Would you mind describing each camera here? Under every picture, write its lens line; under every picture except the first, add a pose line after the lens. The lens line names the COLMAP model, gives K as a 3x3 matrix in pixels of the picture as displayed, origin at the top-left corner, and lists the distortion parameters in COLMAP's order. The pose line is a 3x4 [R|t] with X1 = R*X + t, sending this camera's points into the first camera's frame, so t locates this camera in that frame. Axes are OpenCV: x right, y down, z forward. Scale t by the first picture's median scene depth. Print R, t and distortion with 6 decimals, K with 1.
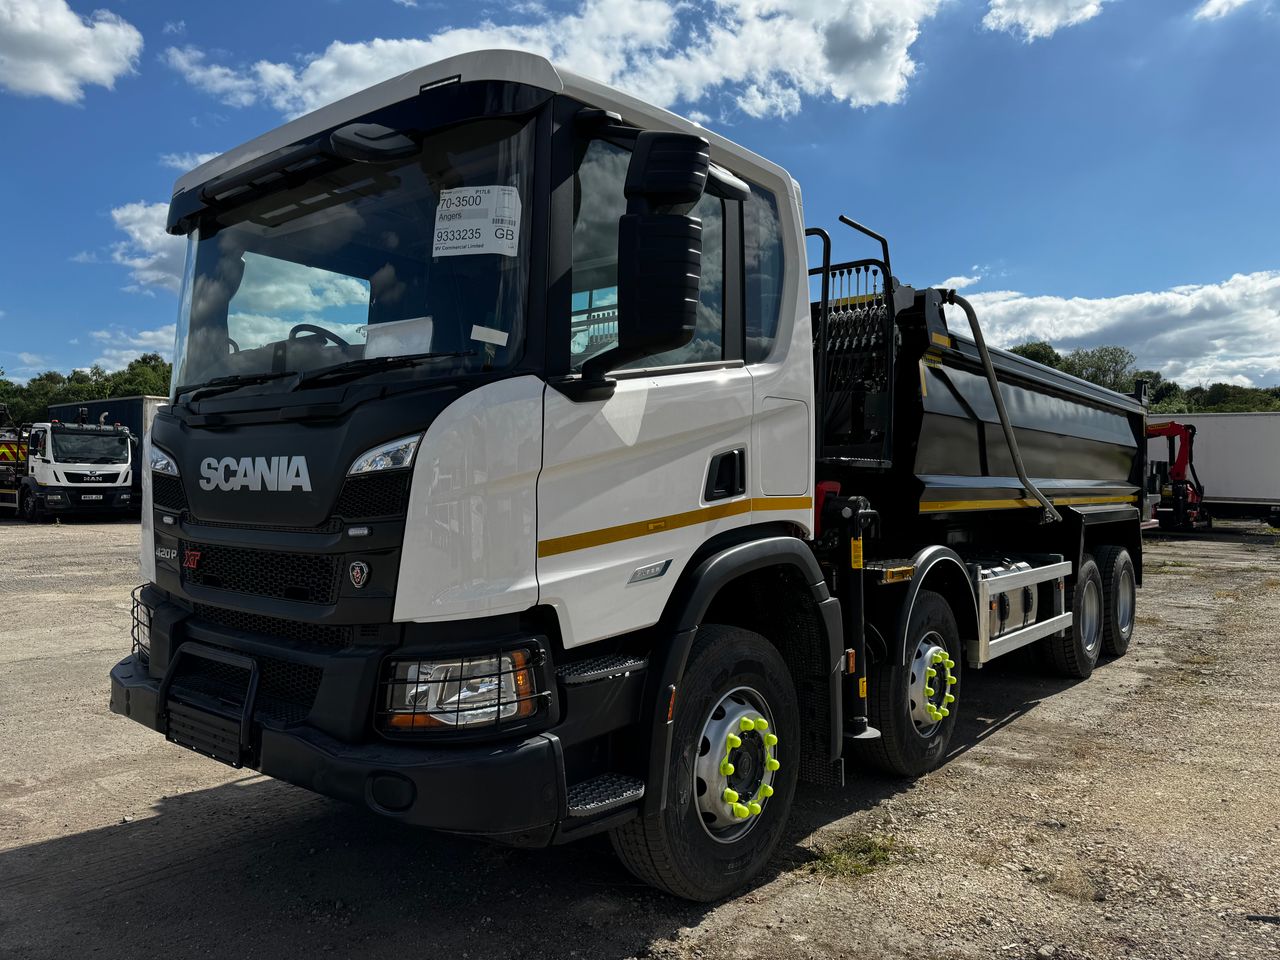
lens RADIAL K [[916.9, 0, 640.3], [0, 916.9, 482.0], [0, 0, 1]] dist [-0.005804, -0.000224]
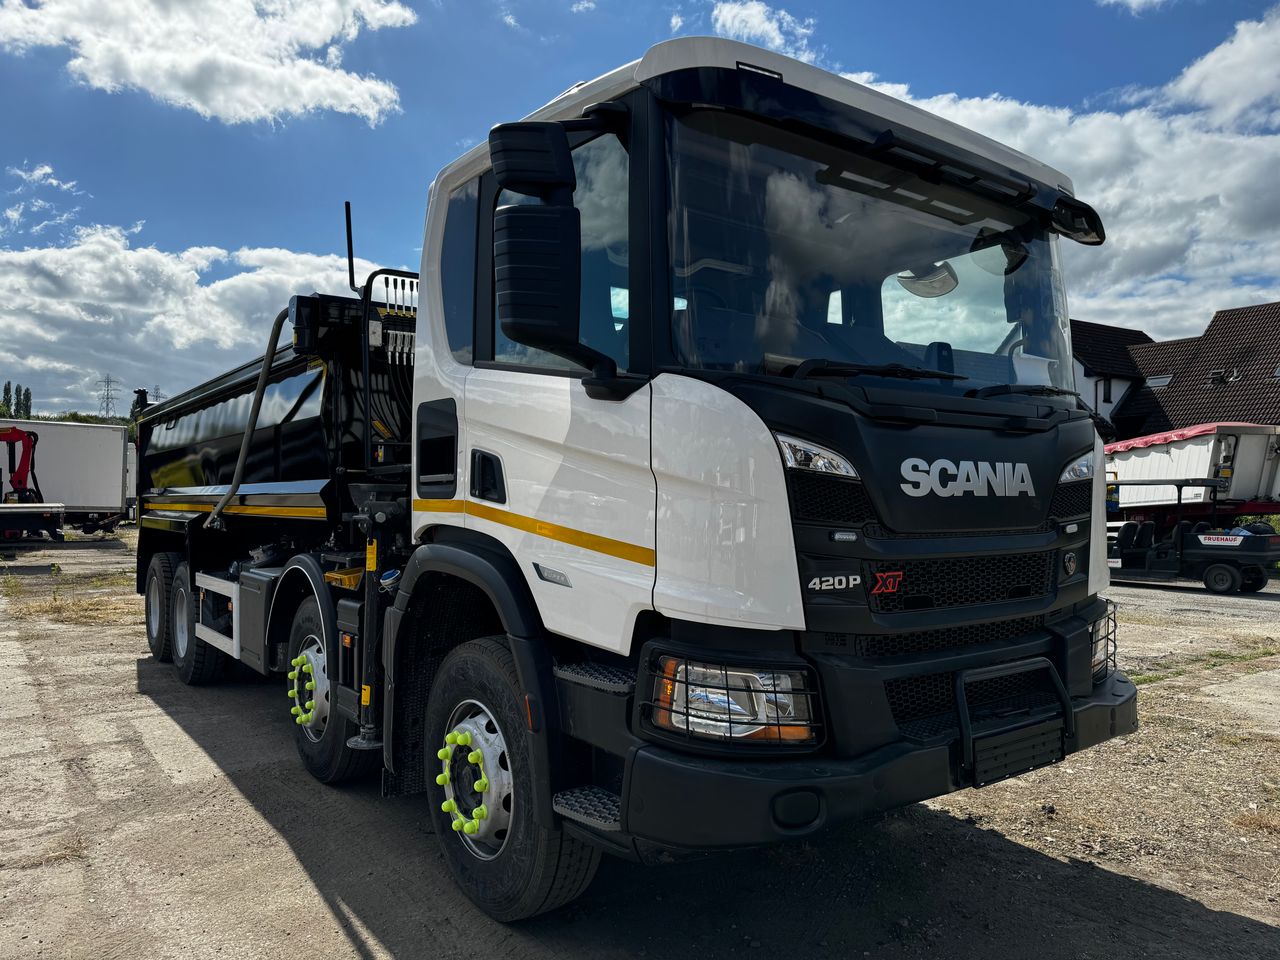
lens RADIAL K [[916.9, 0, 638.7], [0, 916.9, 476.6], [0, 0, 1]] dist [-0.005804, -0.000224]
pose [[0.259781, 0.016543, 0.965526, -1.416812], [-0.001631, 0.999859, -0.016692, 0.005484], [-0.965666, 0.002761, 0.259772, 1.068332]]
